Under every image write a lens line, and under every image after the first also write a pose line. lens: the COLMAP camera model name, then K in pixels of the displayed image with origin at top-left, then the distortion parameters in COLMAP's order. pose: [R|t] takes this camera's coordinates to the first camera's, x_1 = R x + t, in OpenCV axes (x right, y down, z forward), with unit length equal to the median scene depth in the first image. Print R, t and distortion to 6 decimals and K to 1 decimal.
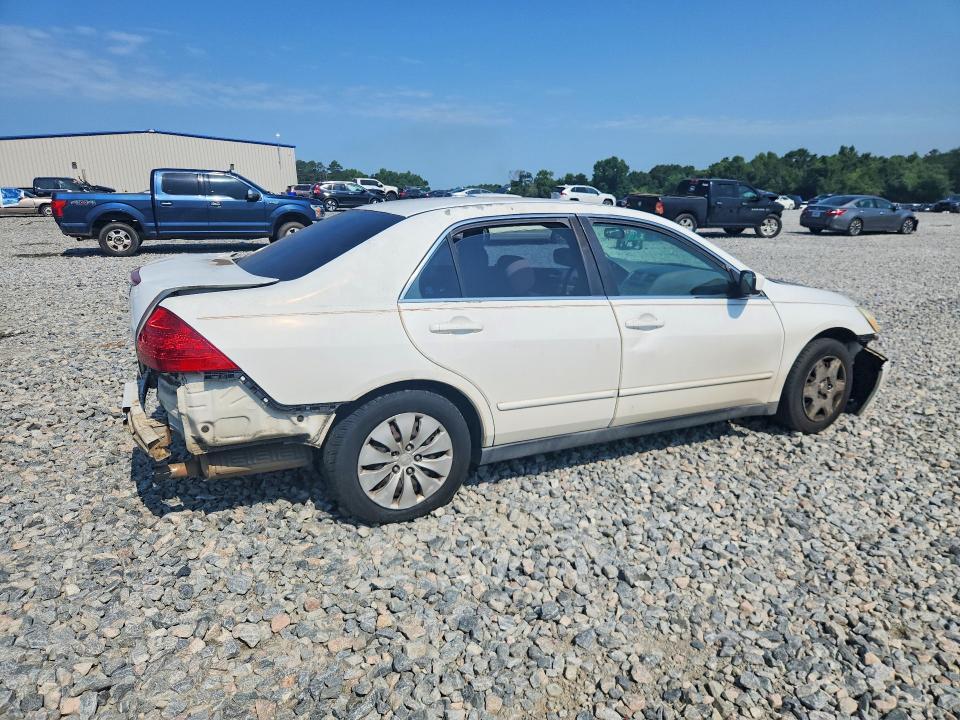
lens RADIAL K [[703.1, 0, 479.3], [0, 703.1, 352.8], [0, 0, 1]] dist [0.025953, -0.005721]
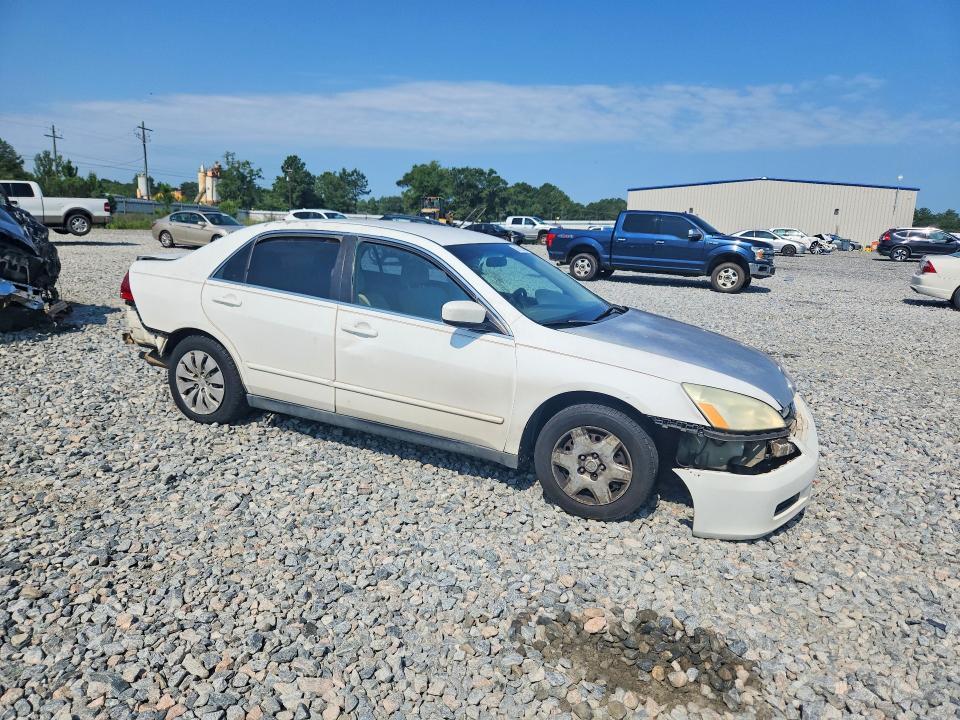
lens RADIAL K [[703.1, 0, 475.8], [0, 703.1, 365.1], [0, 0, 1]] dist [0.025953, -0.005721]
pose [[0.550191, 0.183543, -0.814618, 1.121241], [-0.223490, 0.972322, 0.068131, -0.093471], [0.804576, 0.144573, 0.575983, 0.445579]]
